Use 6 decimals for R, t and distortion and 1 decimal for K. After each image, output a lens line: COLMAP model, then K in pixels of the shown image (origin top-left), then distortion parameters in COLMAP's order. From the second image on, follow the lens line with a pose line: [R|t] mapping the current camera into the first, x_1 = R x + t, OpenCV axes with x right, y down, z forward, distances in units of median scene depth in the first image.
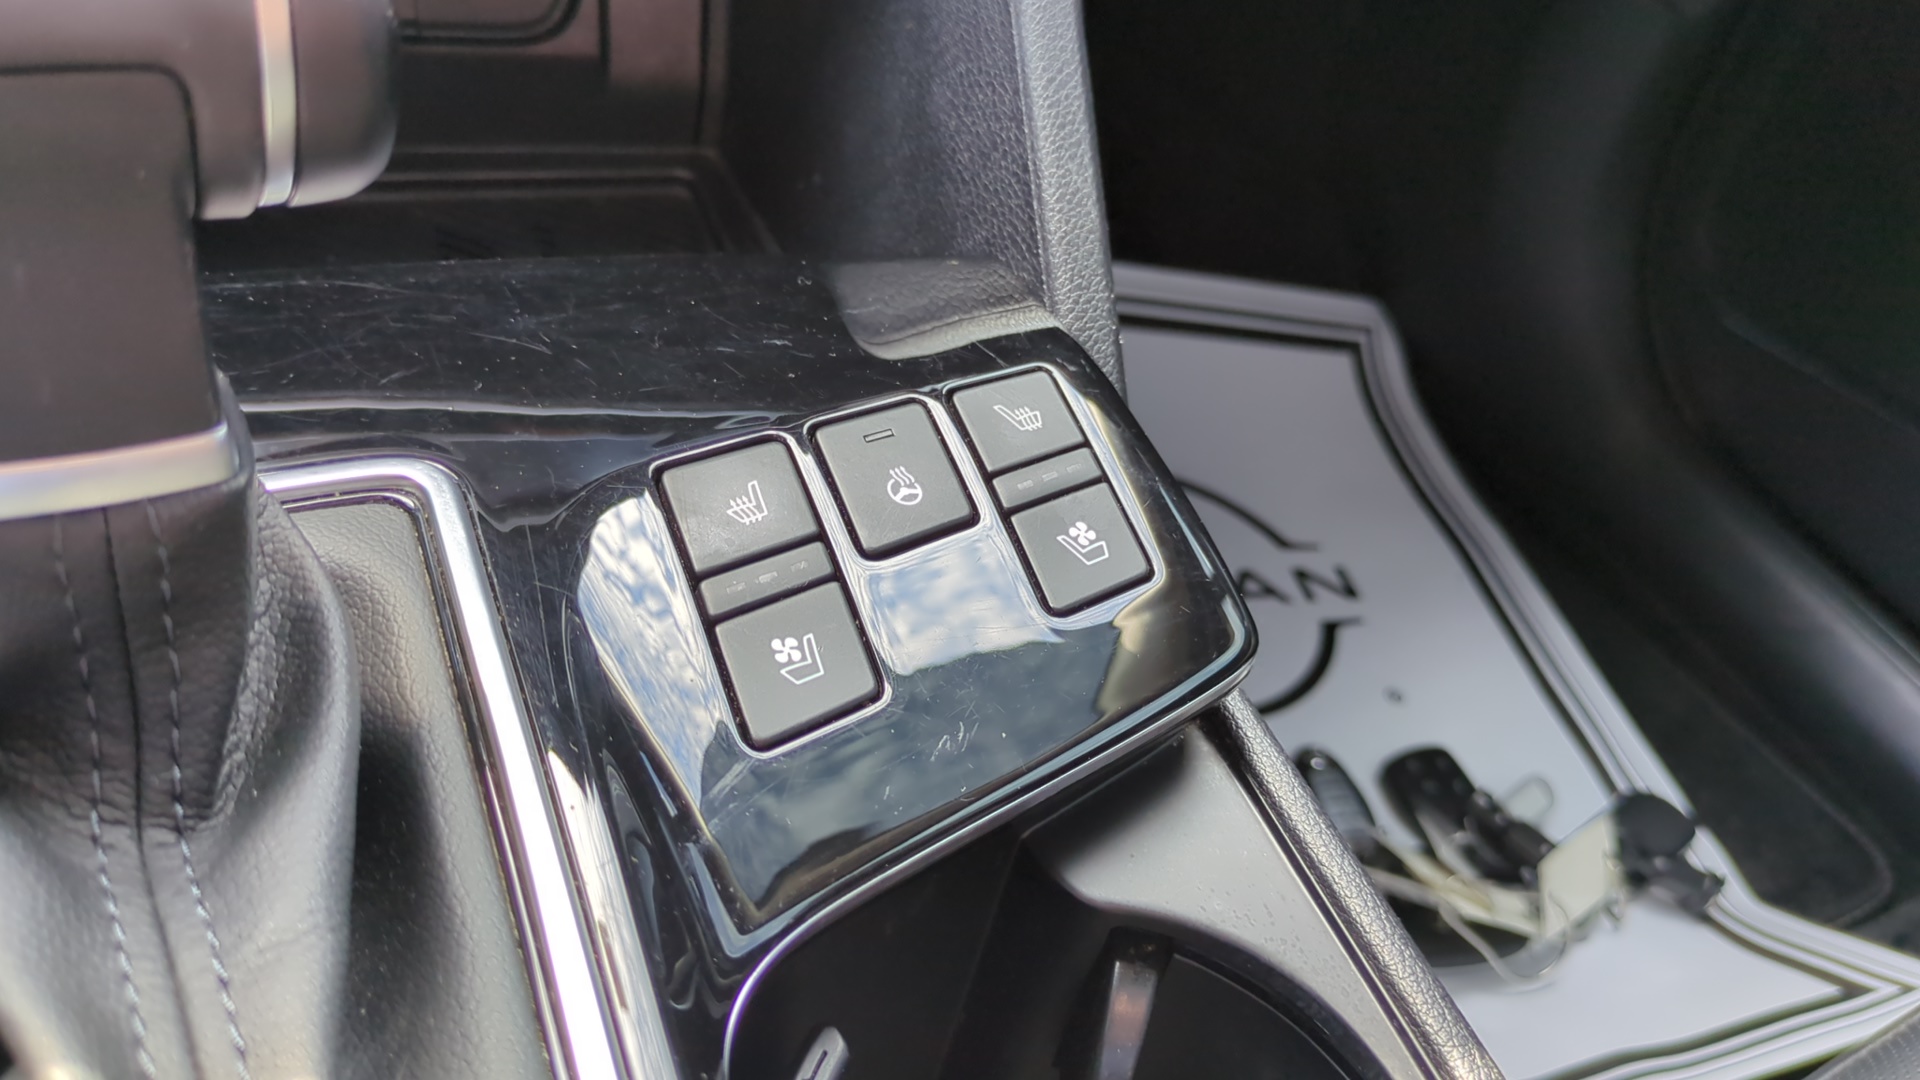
lens RADIAL K [[1609.1, 0, 964.9], [0, 1609.1, 529.5], [0, 0, 1]] dist [0.022952, -0.076641]
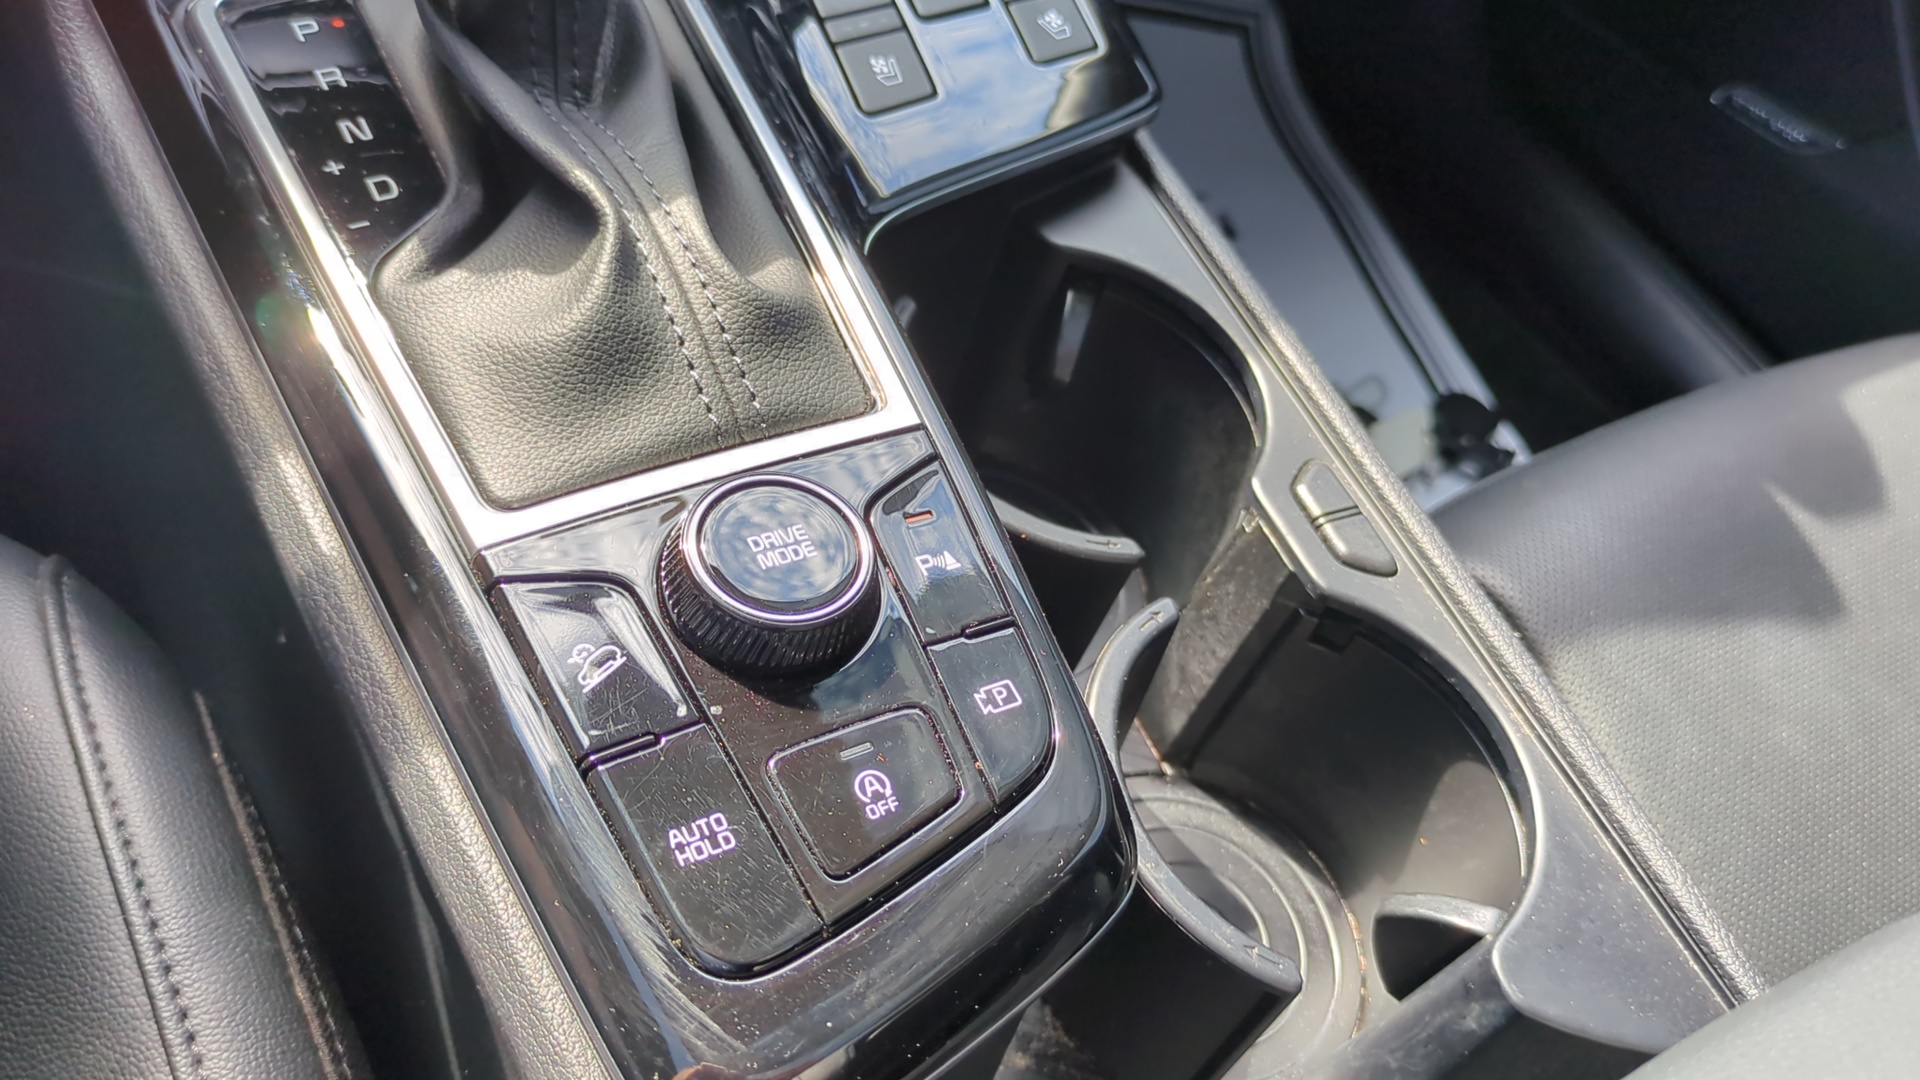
lens RADIAL K [[1609.1, 0, 964.9], [0, 1609.1, 529.5], [0, 0, 1]] dist [0.022952, -0.076641]
pose [[0.997719, 0.001809, 0.067484, -0.127191], [-0.011859, 0.988794, 0.148816, 0.283755], [-0.066458, -0.149277, 0.986560, -0.664717]]
